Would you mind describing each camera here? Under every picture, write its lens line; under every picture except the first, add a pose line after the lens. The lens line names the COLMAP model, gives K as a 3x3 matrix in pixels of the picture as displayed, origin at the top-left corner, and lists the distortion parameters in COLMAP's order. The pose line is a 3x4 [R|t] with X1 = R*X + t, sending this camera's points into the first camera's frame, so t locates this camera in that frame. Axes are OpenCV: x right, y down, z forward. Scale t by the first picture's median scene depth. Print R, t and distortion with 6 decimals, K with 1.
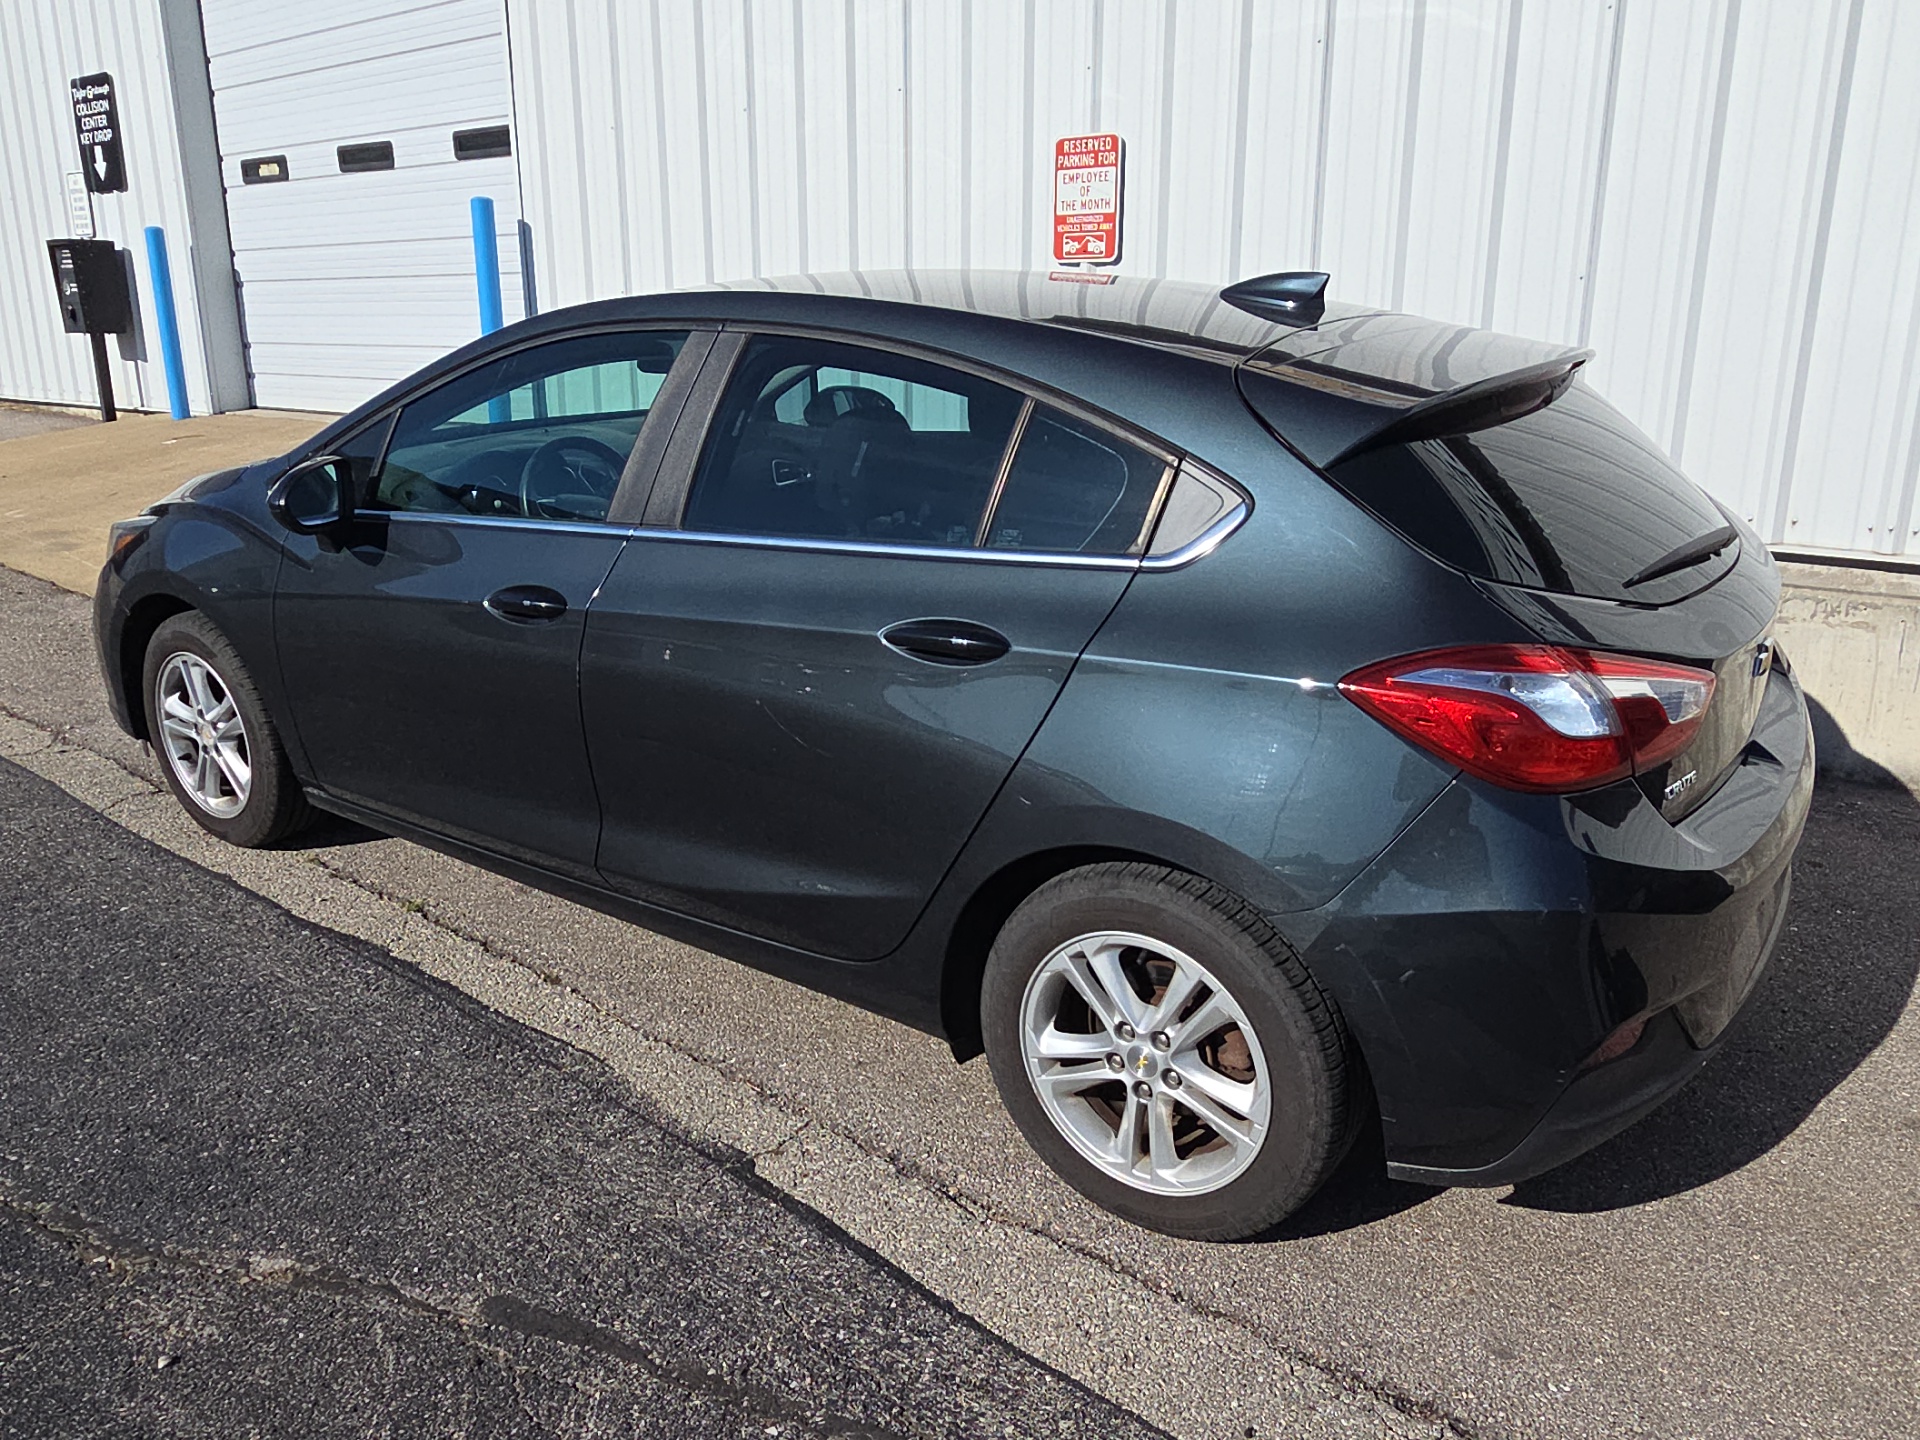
lens RADIAL K [[1498.9, 0, 961.4], [0, 1498.9, 721.5], [0, 0, 1]] dist [0.016396, 0.001534]
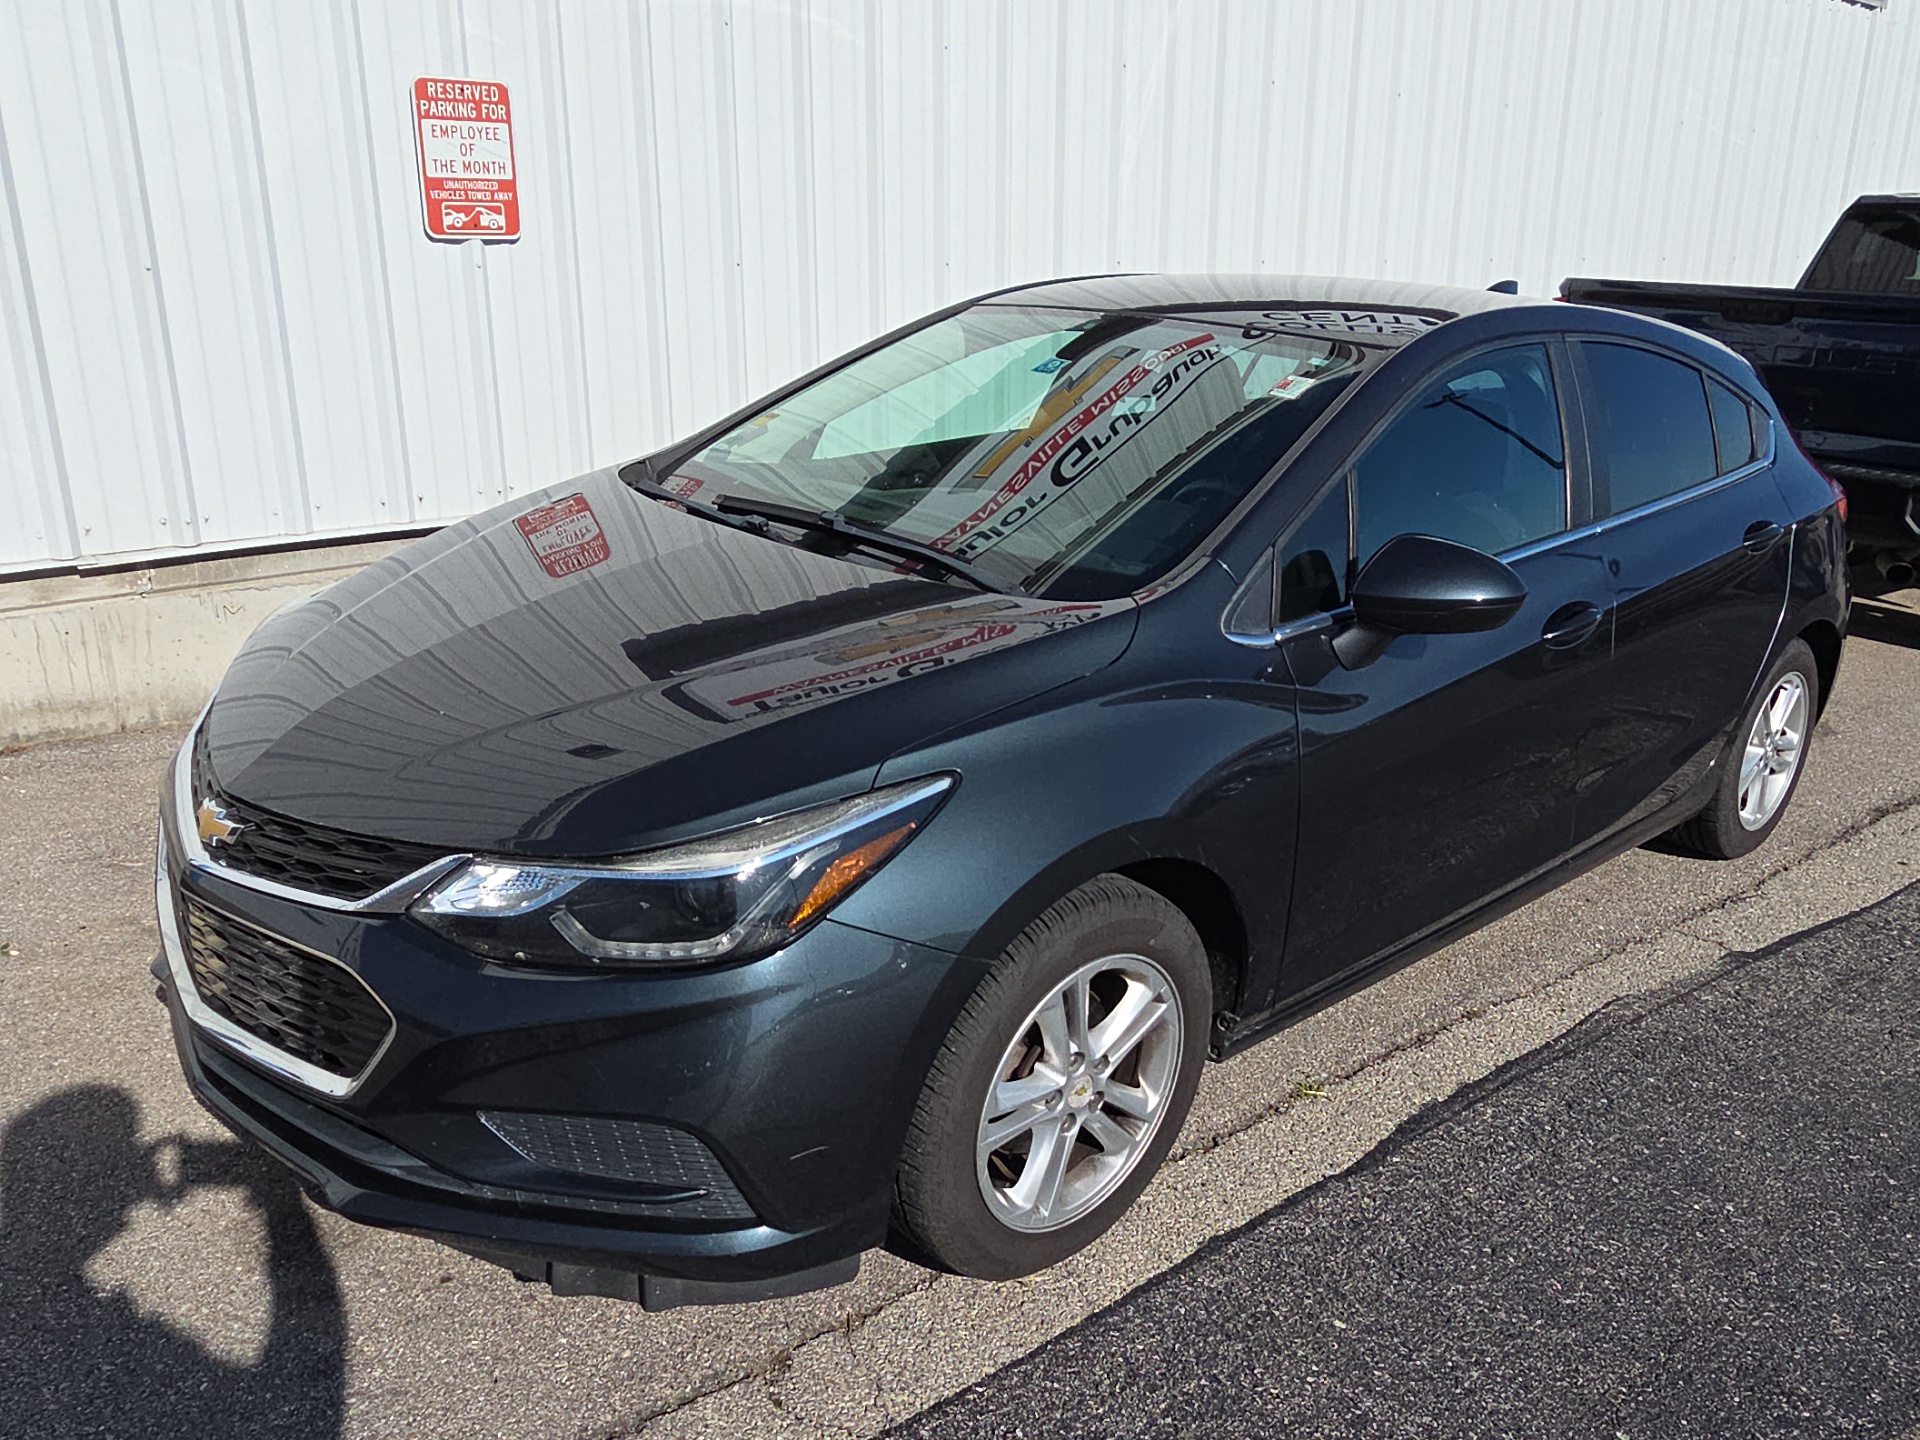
lens RADIAL K [[1498.9, 0, 961.4], [0, 1498.9, 720.0], [0, 0, 1]] dist [0.016396, 0.001534]
pose [[0.201889, -0.292741, 0.934635, -0.706520], [0.263028, 0.935434, 0.236175, -0.190738], [-0.943428, 0.198154, 0.265853, 0.603973]]
